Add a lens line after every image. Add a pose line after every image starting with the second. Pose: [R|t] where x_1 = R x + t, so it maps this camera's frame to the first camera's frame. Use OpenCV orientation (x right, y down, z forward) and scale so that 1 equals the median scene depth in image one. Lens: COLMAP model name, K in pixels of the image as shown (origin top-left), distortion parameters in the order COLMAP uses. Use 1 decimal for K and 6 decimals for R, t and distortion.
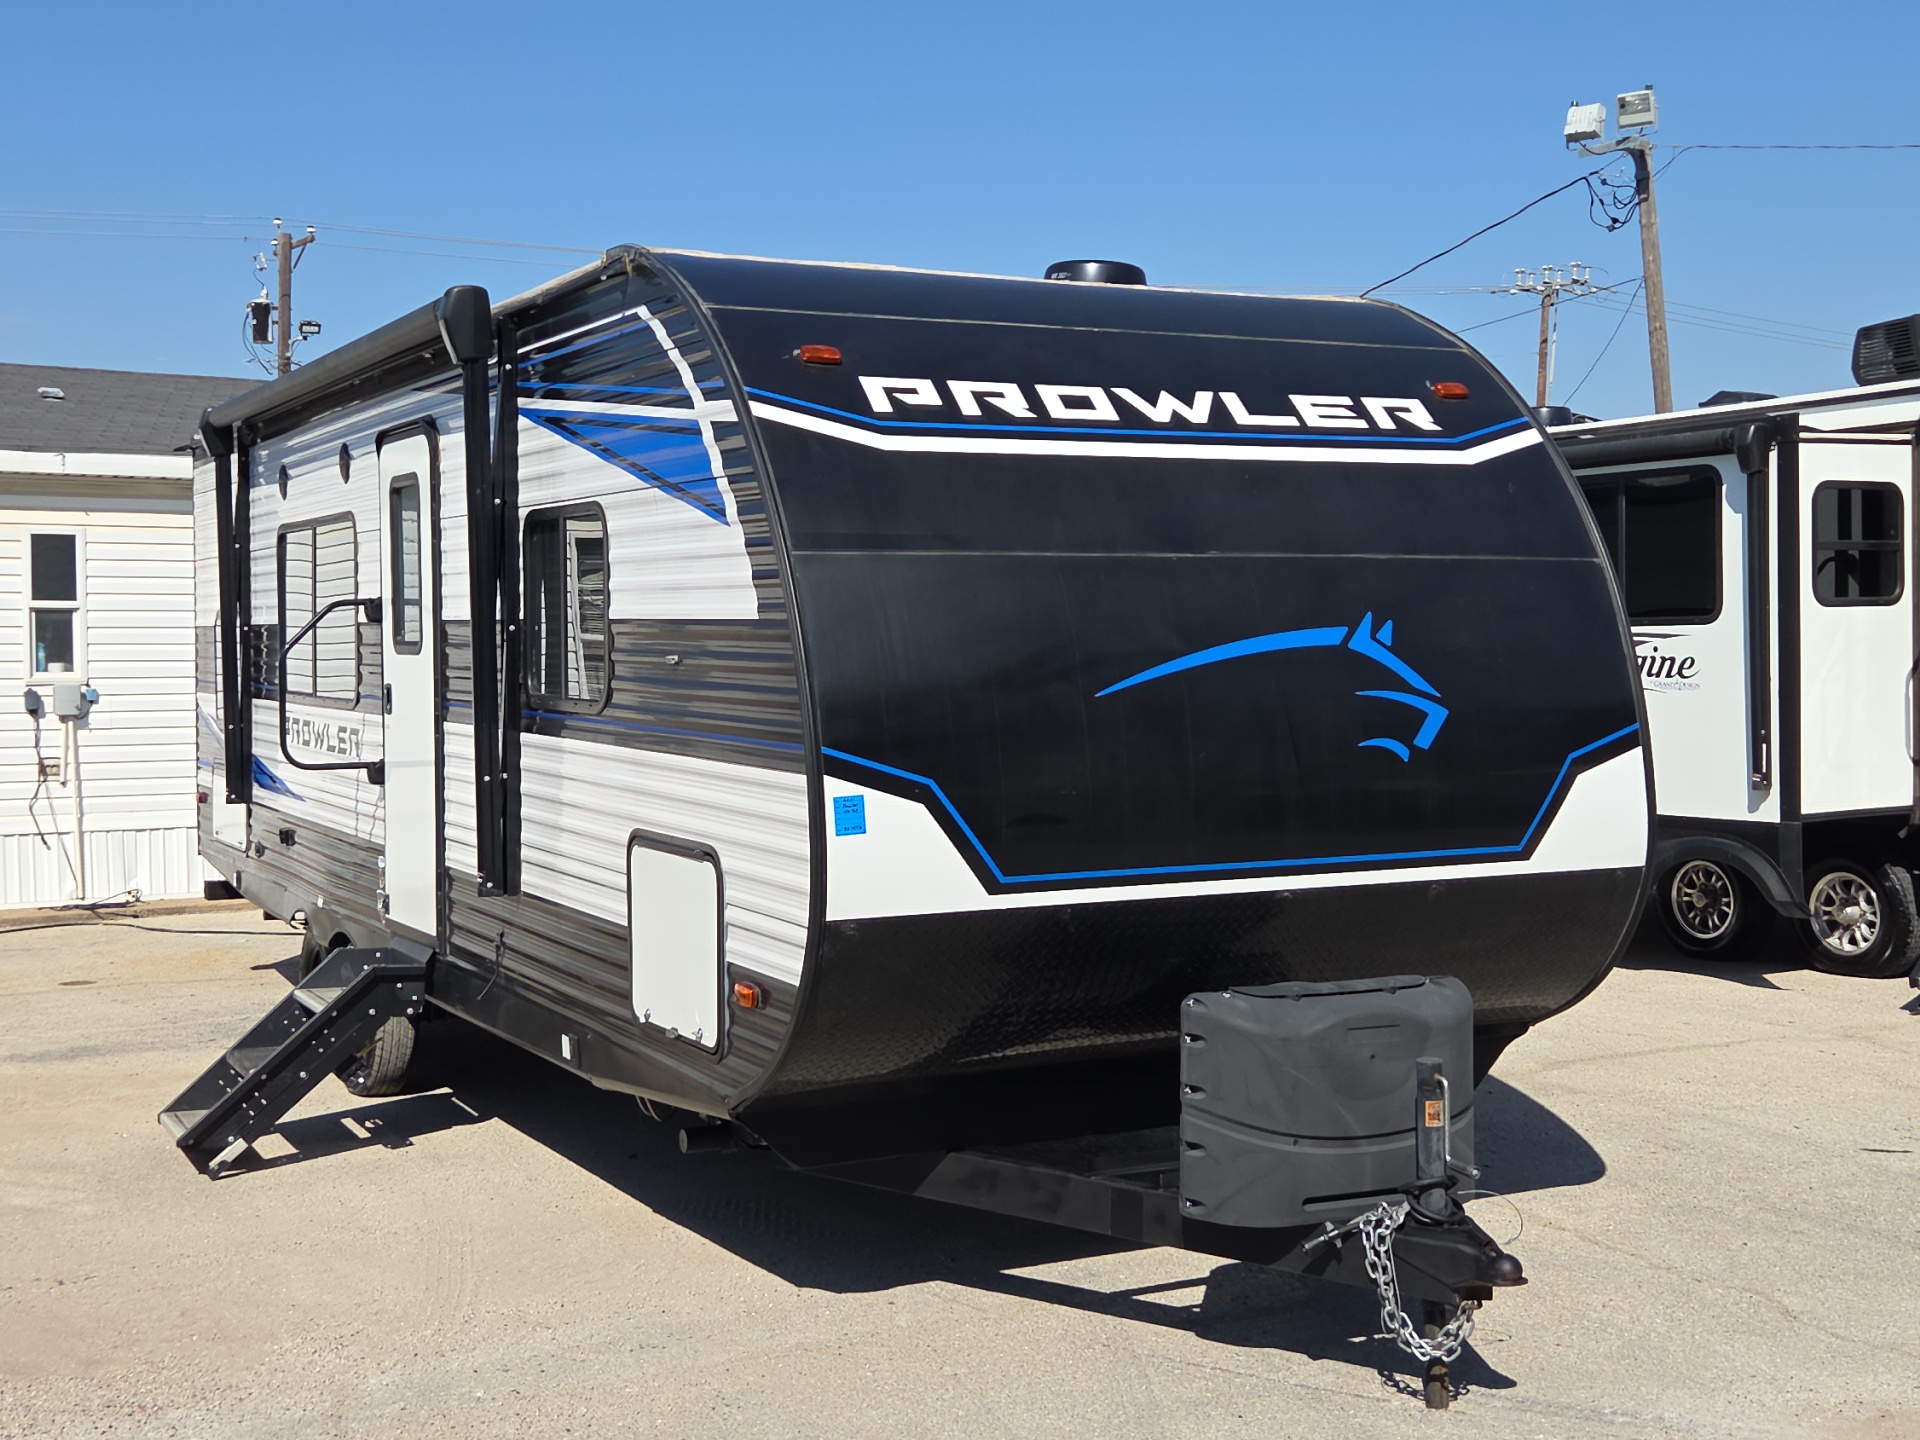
lens RADIAL K [[2282.9, 0, 957.4], [0, 2282.9, 720.4], [0, 0, 1]] dist [0.133396, 0.000000]
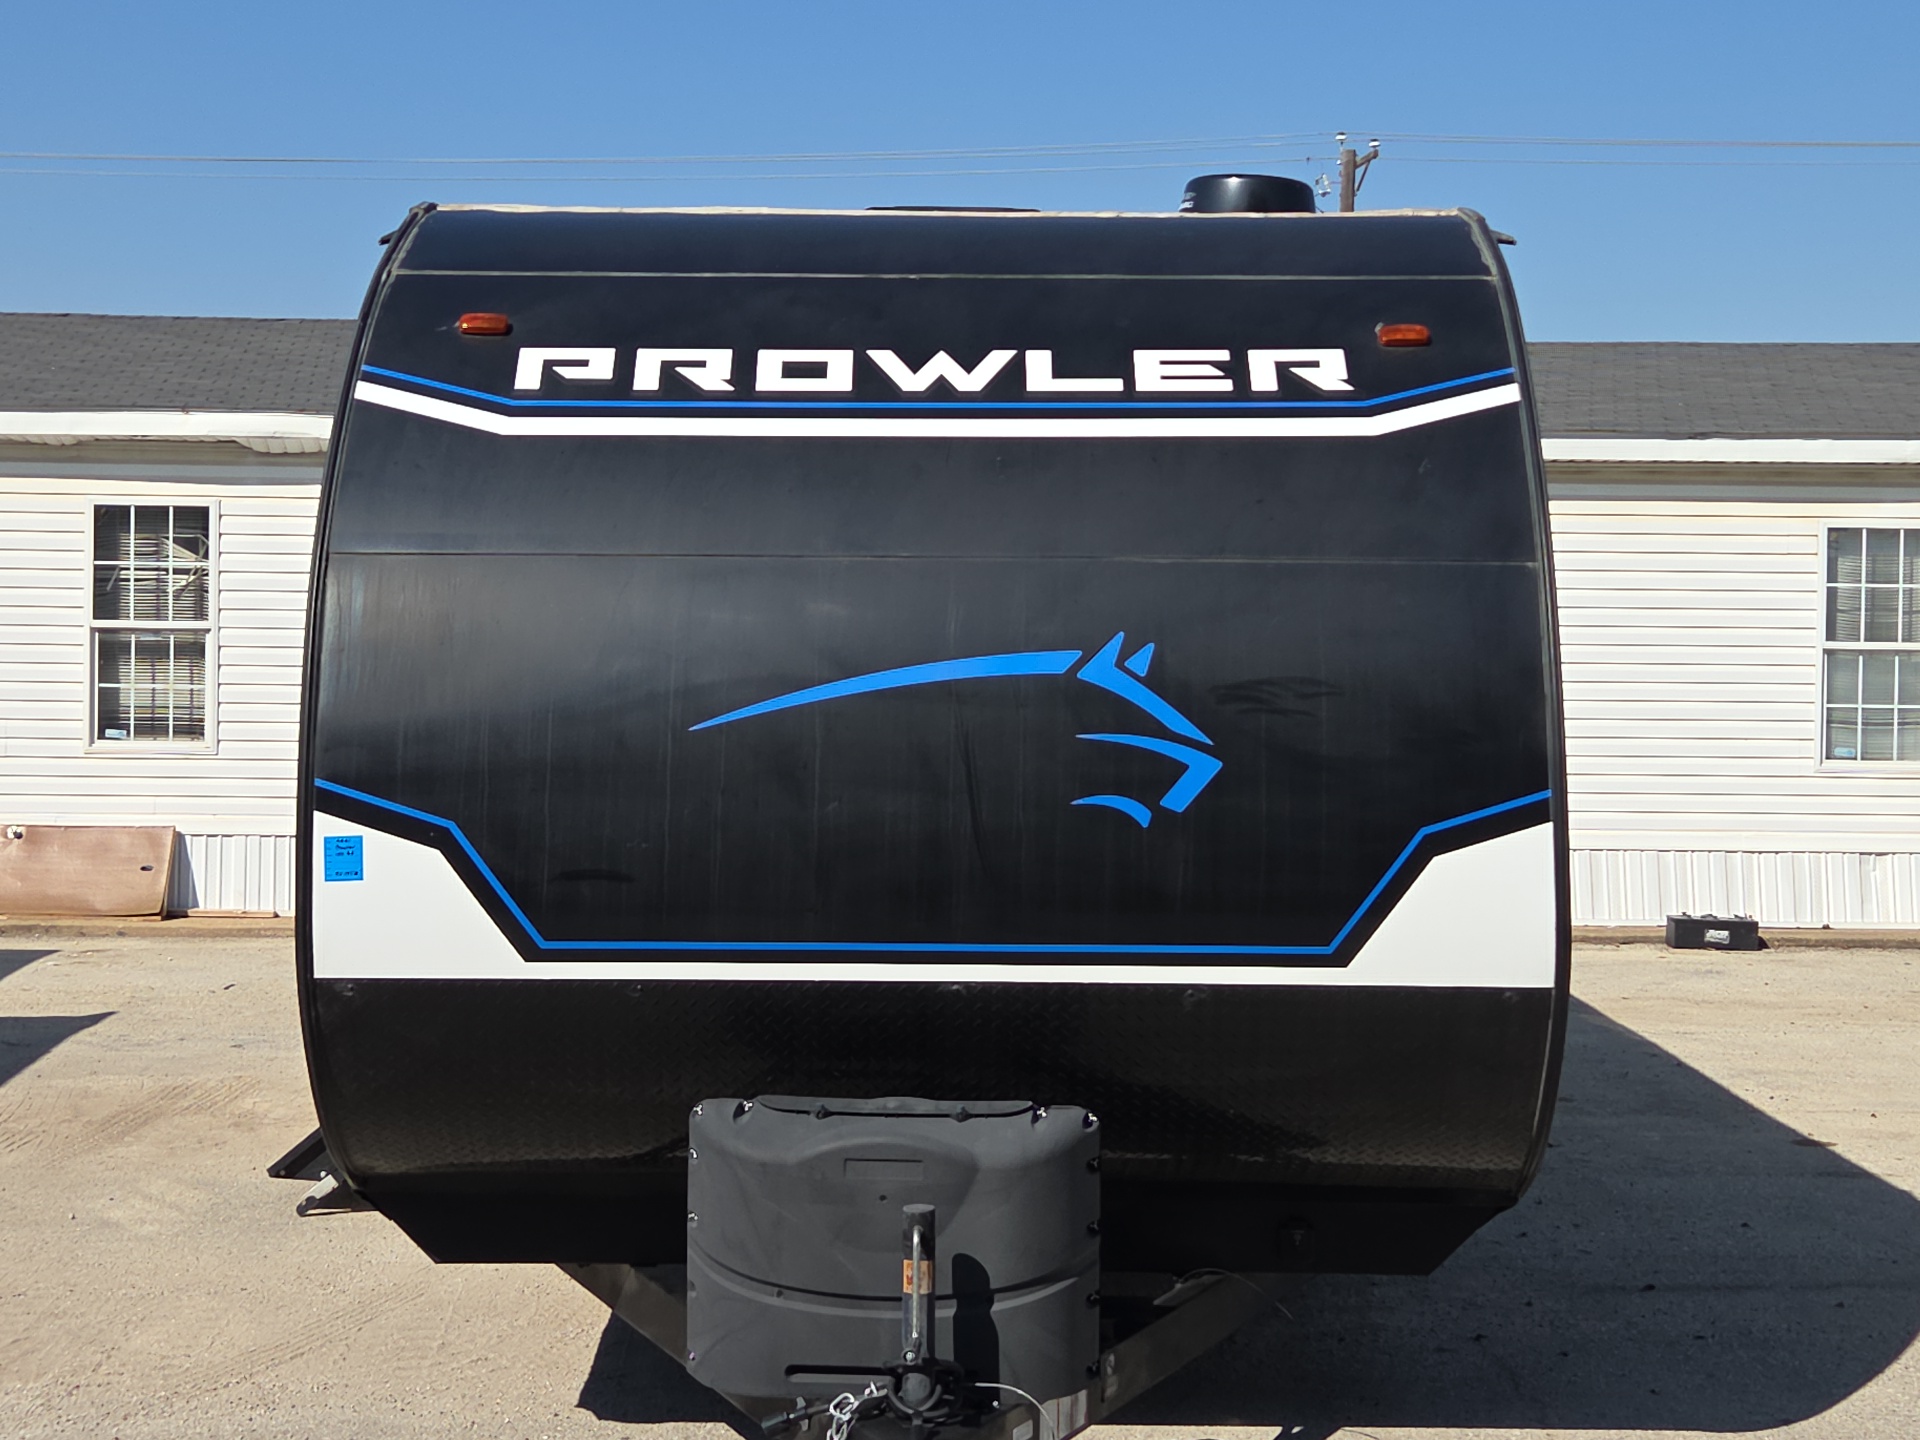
lens RADIAL K [[2822.0, 0, 965.3], [0, 2822.0, 724.2], [0, 0, 1]] dist [0.161058, 0.000000]
pose [[0.885717, 0.030356, -0.463232, 0.575981], [-0.031113, 0.999498, 0.006008, -0.020285], [0.463182, 0.009091, 0.886217, 0.131528]]
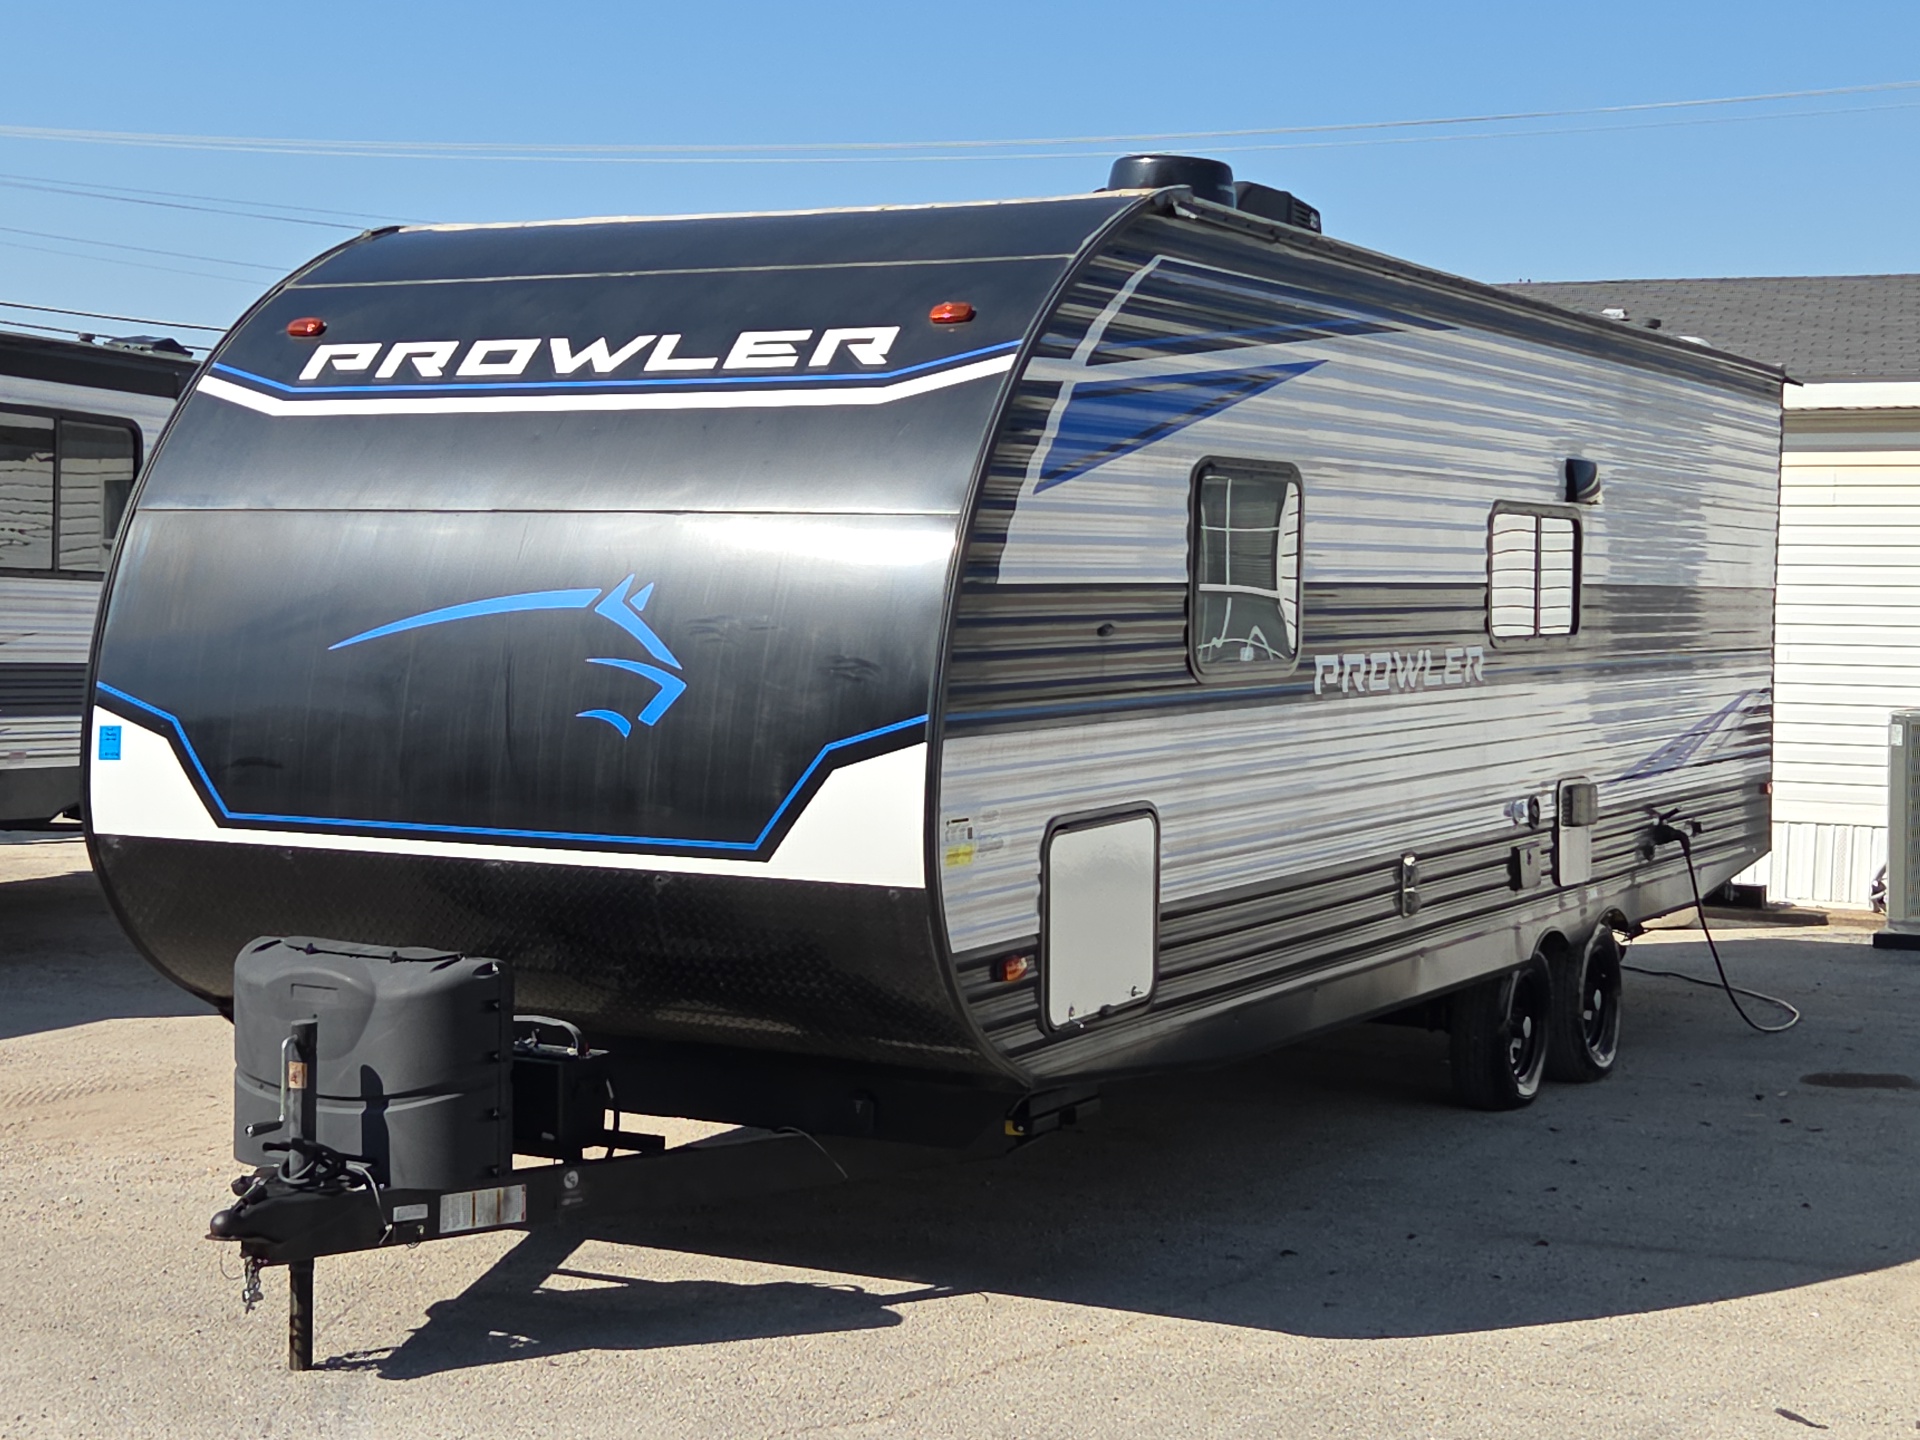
lens RADIAL K [[3057.3, 0, 956.2], [0, 3057.3, 711.9], [0, 0, 1]] dist [0.127878, 0.000000]
pose [[0.570868, 0.051450, -0.819428, 1.263679], [-0.049037, 0.998390, 0.028524, -0.033344], [0.819576, 0.023899, 0.572472, 0.405452]]
